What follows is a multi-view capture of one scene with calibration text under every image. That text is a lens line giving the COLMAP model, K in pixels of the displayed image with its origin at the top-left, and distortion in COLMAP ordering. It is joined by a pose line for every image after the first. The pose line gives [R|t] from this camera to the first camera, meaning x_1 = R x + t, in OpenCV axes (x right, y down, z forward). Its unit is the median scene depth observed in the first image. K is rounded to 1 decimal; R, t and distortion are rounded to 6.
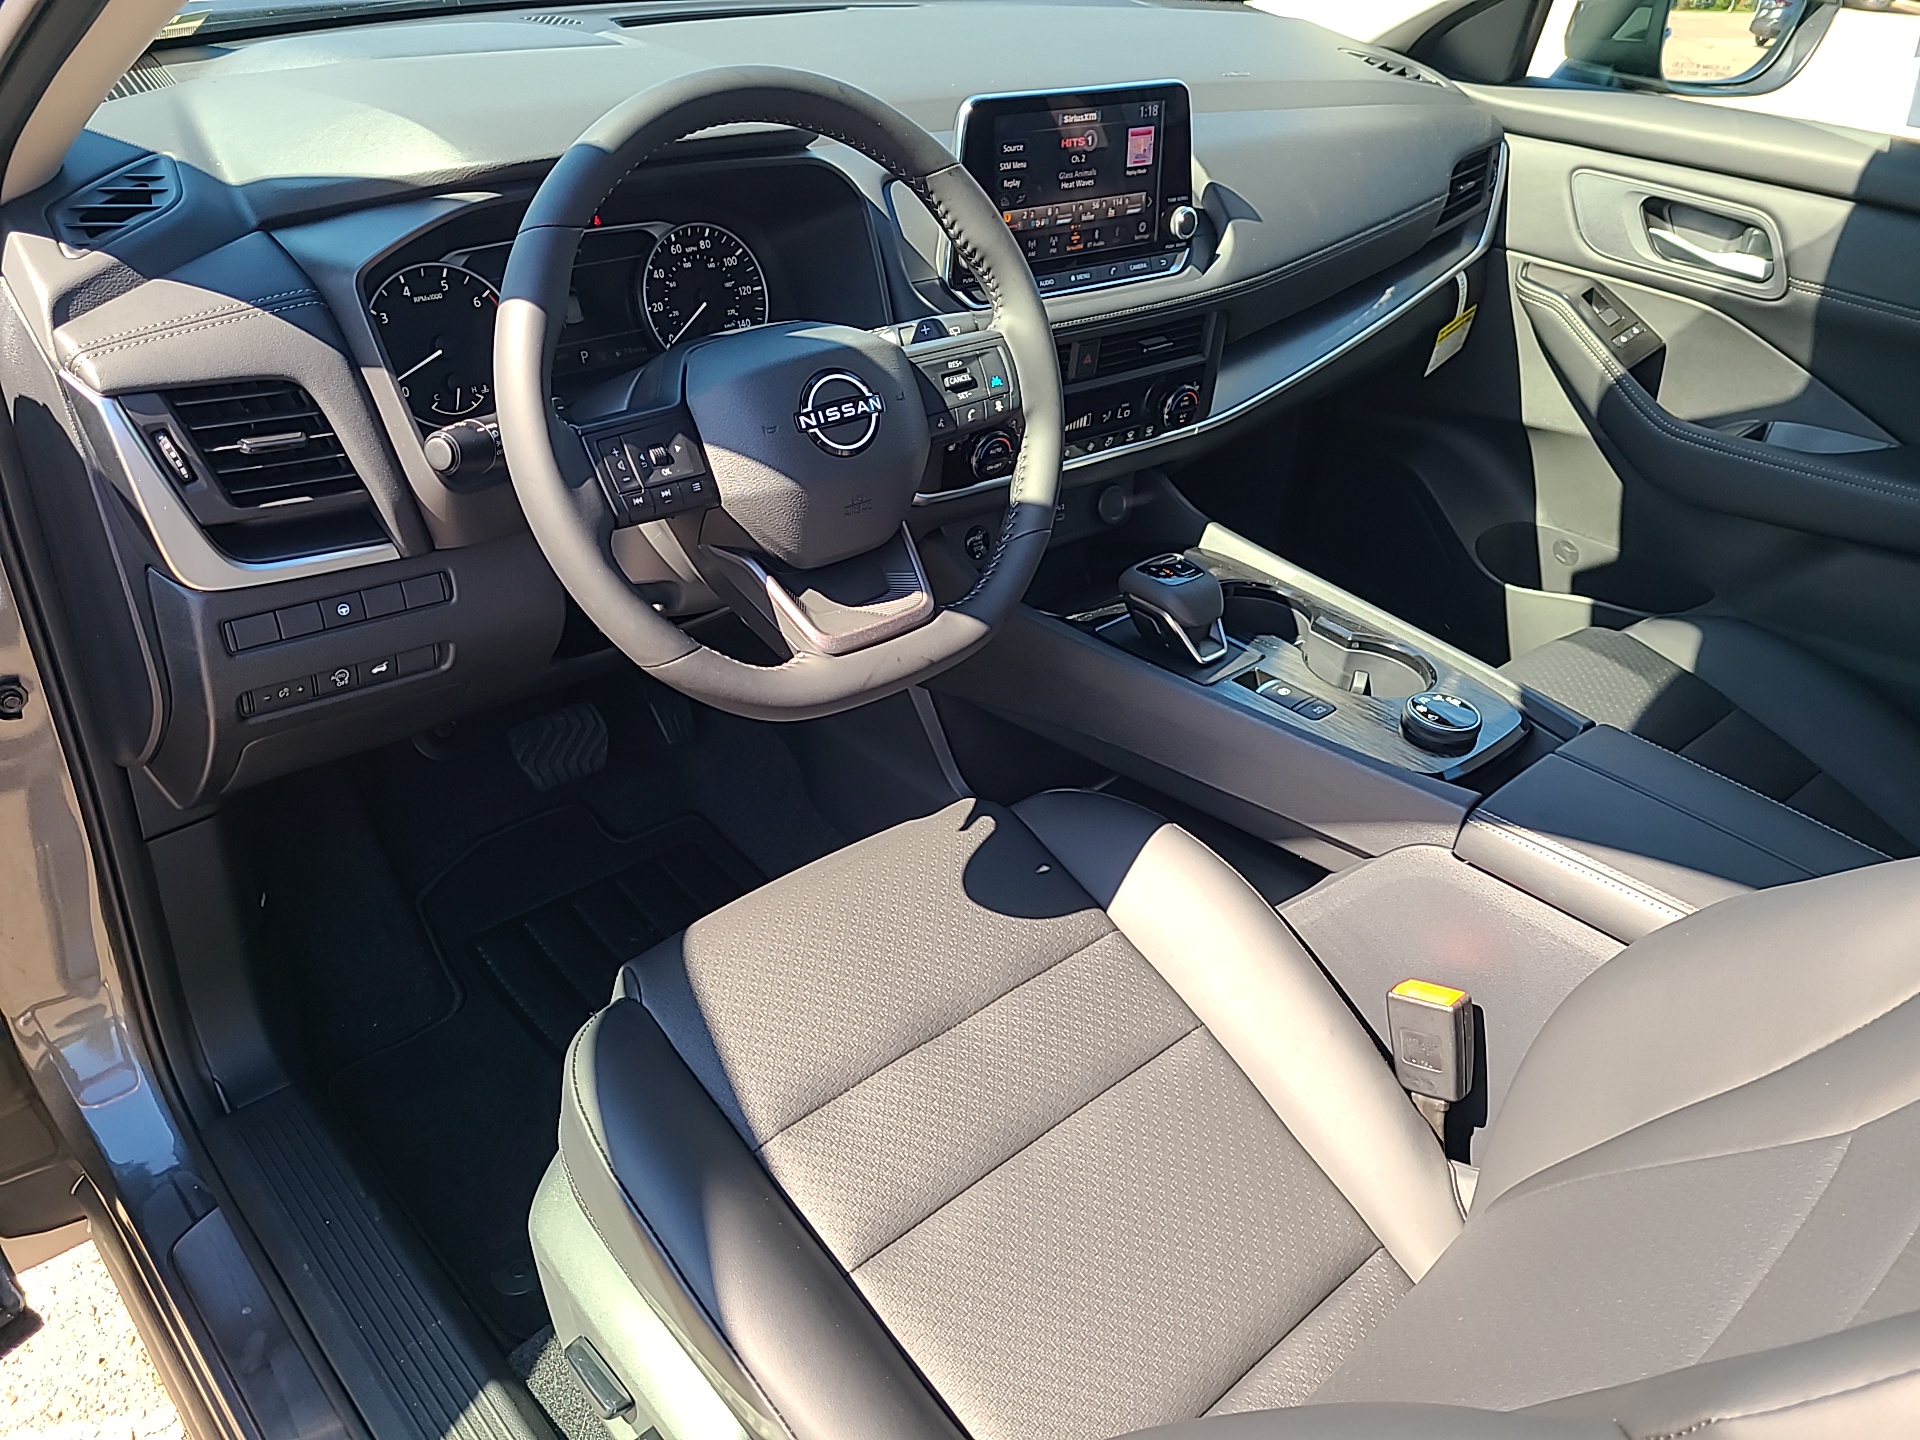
lens RADIAL K [[1382.9, 0, 960.0], [0, 1382.9, 720.0], [0, 0, 1]] dist [0.002766, -0.037159]
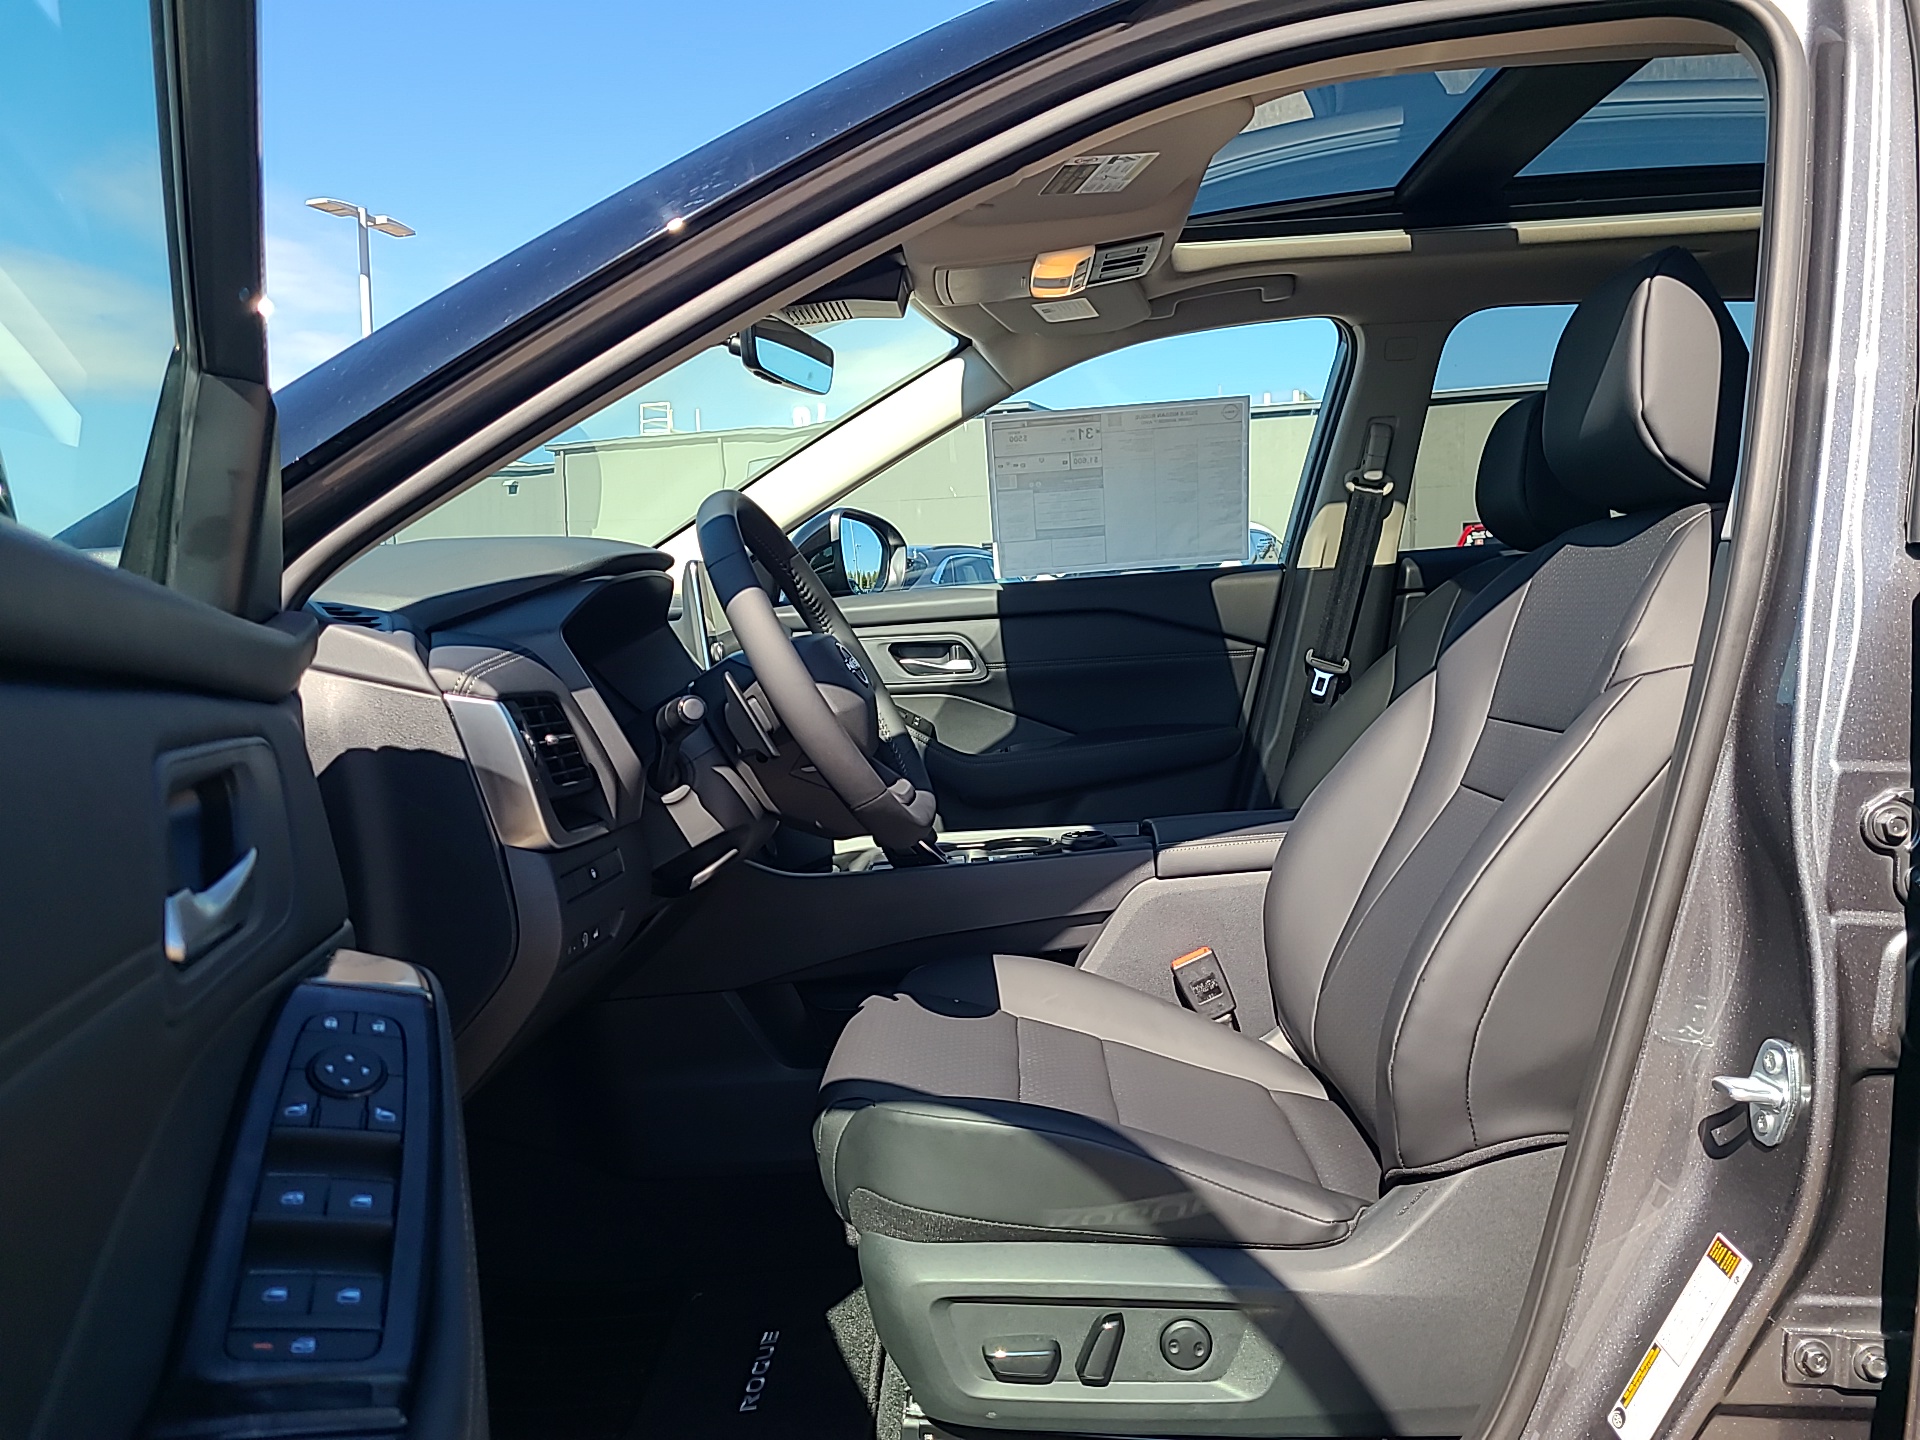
lens RADIAL K [[1382.9, 0, 960.0], [0, 1382.9, 720.0], [0, 0, 1]] dist [0.002766, -0.037159]
pose [[0.672608, -0.151412, 0.724343, -0.699042], [0.478778, 0.835402, -0.269955, 0.190588], [-0.564243, 0.528373, 0.634391, -0.039343]]
